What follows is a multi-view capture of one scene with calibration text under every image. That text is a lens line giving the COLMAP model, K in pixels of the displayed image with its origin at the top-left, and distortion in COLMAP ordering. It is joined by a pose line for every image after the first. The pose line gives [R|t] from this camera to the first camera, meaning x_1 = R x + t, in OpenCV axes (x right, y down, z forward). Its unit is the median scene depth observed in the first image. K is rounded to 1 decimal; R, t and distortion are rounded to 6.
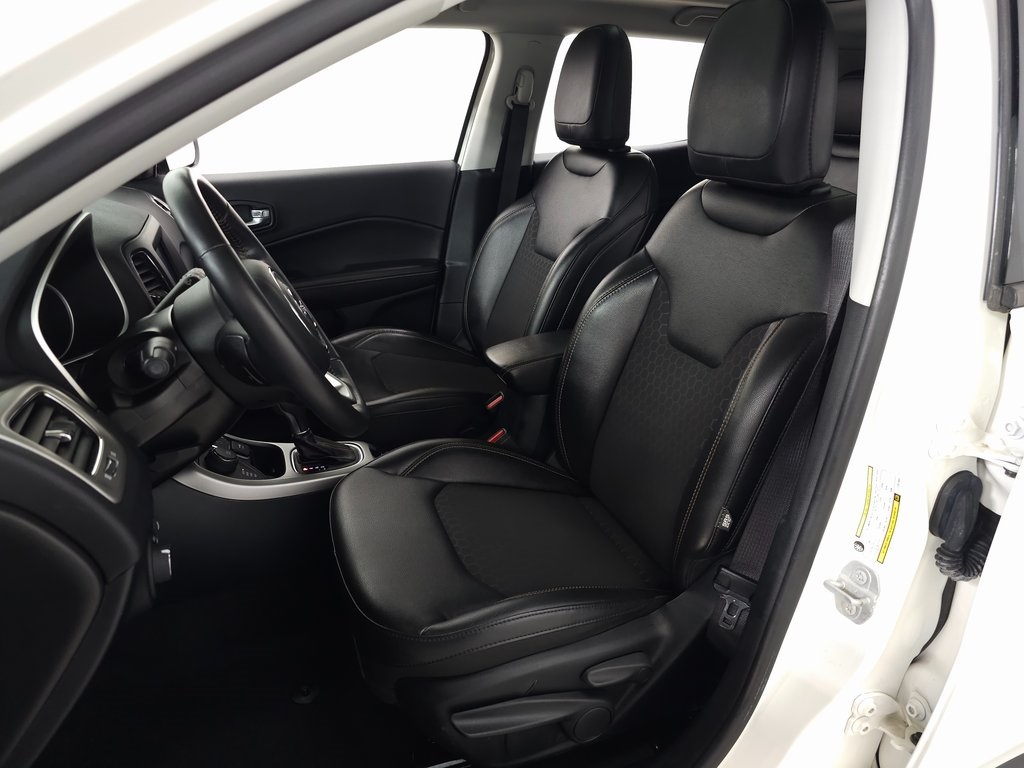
lens RADIAL K [[694.3, 0, 512.0], [0, 694.3, 384.0], [0, 0, 1]] dist [0.056794, -0.059039]
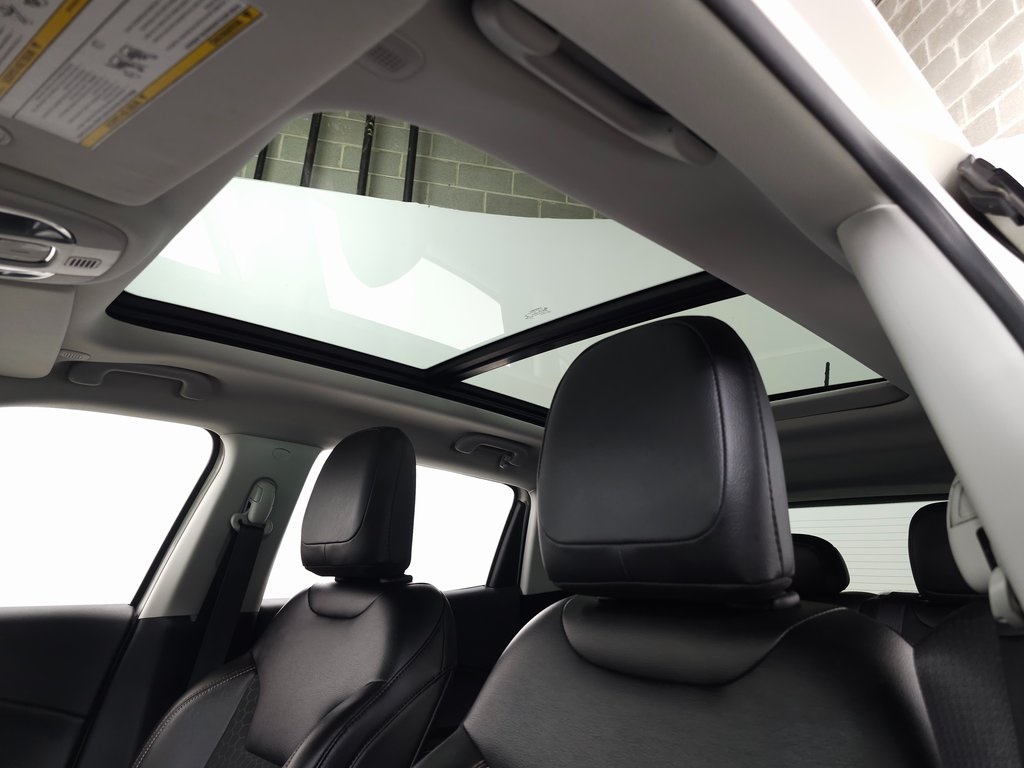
lens RADIAL K [[694.3, 0, 512.0], [0, 694.3, 384.0], [0, 0, 1]] dist [0.056794, -0.059039]
pose [[0.934066, 0.137040, 0.329758, 0.005444], [0.101114, 0.784144, -0.612286, -0.047400], [-0.342486, 0.605259, 0.718586, 0.312243]]
